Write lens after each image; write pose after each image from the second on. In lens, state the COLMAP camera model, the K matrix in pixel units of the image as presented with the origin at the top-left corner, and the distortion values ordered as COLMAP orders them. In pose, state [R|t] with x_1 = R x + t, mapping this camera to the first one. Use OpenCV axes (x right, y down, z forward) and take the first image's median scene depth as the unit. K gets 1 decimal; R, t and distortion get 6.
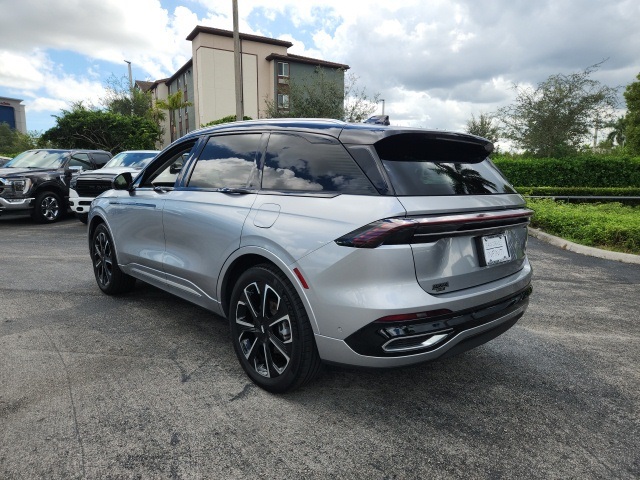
lens RADIAL K [[425.7, 0, 328.1], [0, 425.7, 238.7], [0, 0, 1]] dist [0.070755, -0.058922]
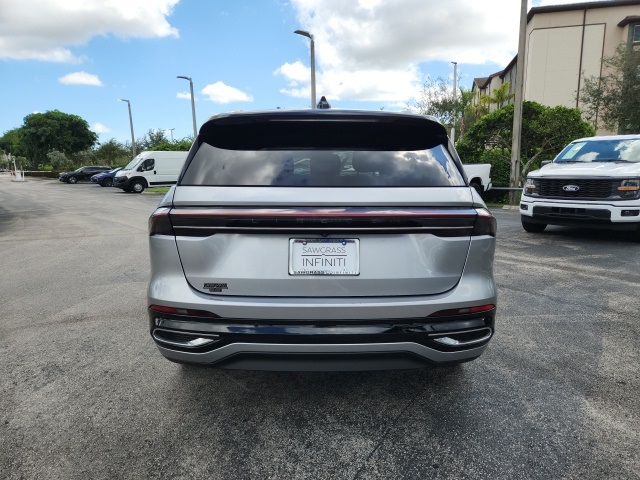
lens RADIAL K [[425.7, 0, 328.1], [0, 425.7, 238.7], [0, 0, 1]] dist [0.070755, -0.058922]
pose [[0.732809, 0.090958, -0.674328, 0.699309], [-0.082615, 0.995587, 0.044511, -0.033659], [0.675400, 0.023091, 0.737090, 0.328805]]
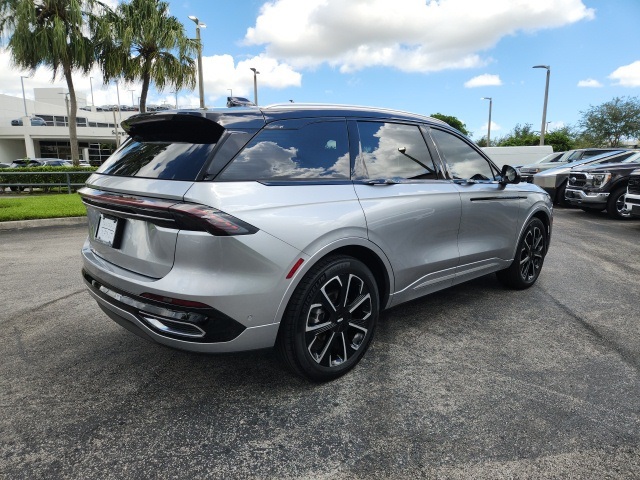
lens RADIAL K [[425.9, 0, 329.4], [0, 425.9, 245.8], [0, 0, 1]] dist [0.074356, -0.063021]
pose [[0.005796, 0.171089, -0.985238, 1.061539], [-0.152590, 0.973868, 0.168217, -0.144373], [0.988273, 0.149363, 0.031751, 1.132984]]
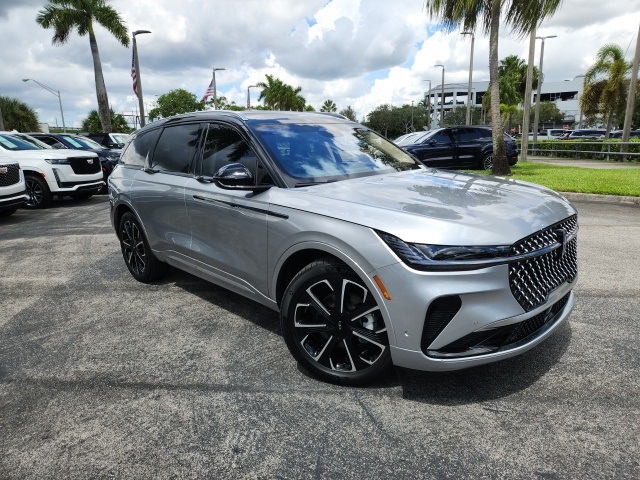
lens RADIAL K [[425.7, 0, 328.1], [0, 425.7, 238.7], [0, 0, 1]] dist [0.070755, -0.058922]
pose [[-0.999838, 0.016896, -0.006213, -0.335026], [0.013443, 0.930288, 0.366583, -0.413566], [0.011973, 0.366440, -0.930365, 2.512332]]
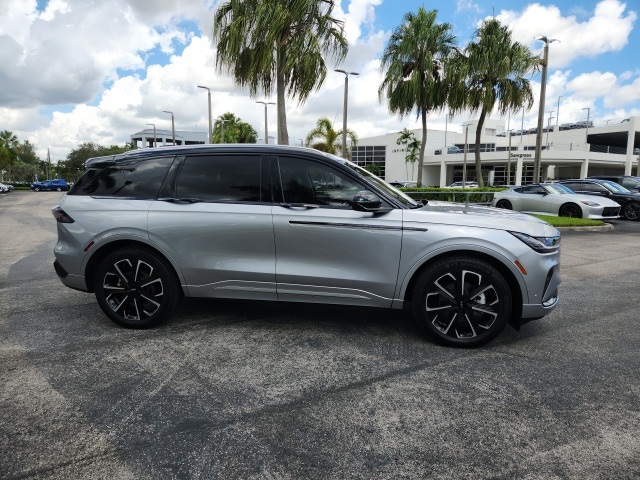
lens RADIAL K [[425.7, 0, 328.1], [0, 425.7, 238.7], [0, 0, 1]] dist [0.070755, -0.058922]
pose [[-0.786005, 0.059869, -0.615315, 0.601178], [-0.110641, 0.965608, 0.235286, -0.361803], [0.608239, 0.253015, -0.752349, 2.412659]]
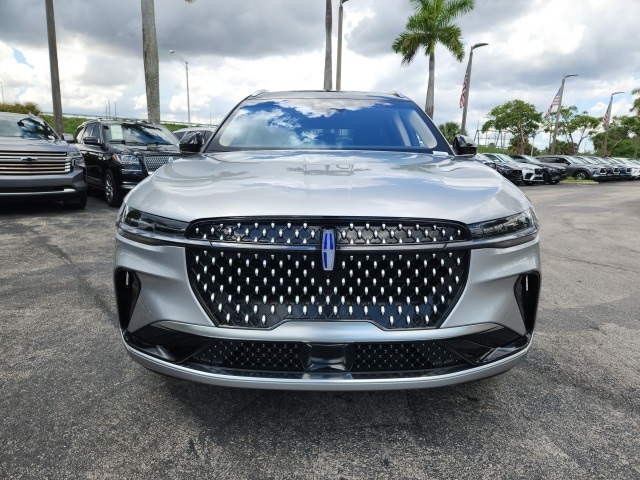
lens RADIAL K [[428.7, 0, 337.2], [0, 428.7, 240.5], [0, 0, 1]] dist [0.066247, -0.057119]
pose [[-0.728897, -0.161524, 0.665296, -1.051999], [0.068284, 0.949772, 0.305402, -0.277526], [-0.681209, 0.268036, -0.681257, 2.130641]]
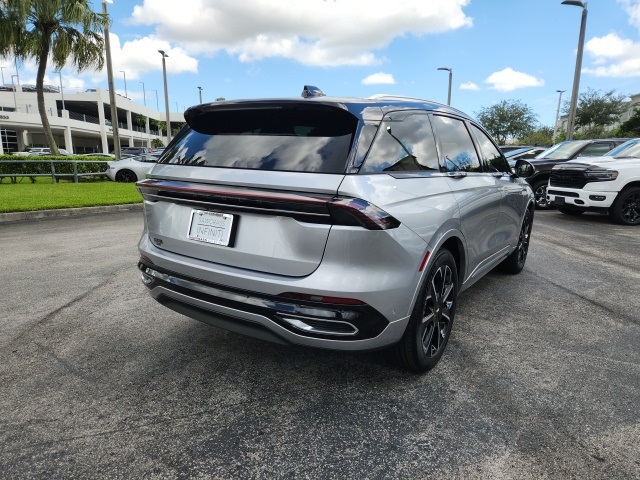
lens RADIAL K [[425.9, 0, 329.4], [0, 425.9, 245.8], [0, 0, 1]] dist [0.074356, -0.063021]
pose [[0.222518, 0.184154, -0.957378, 1.013676], [-0.158855, 0.975723, 0.150761, -0.088184], [0.961900, 0.118537, 0.246370, 0.781050]]
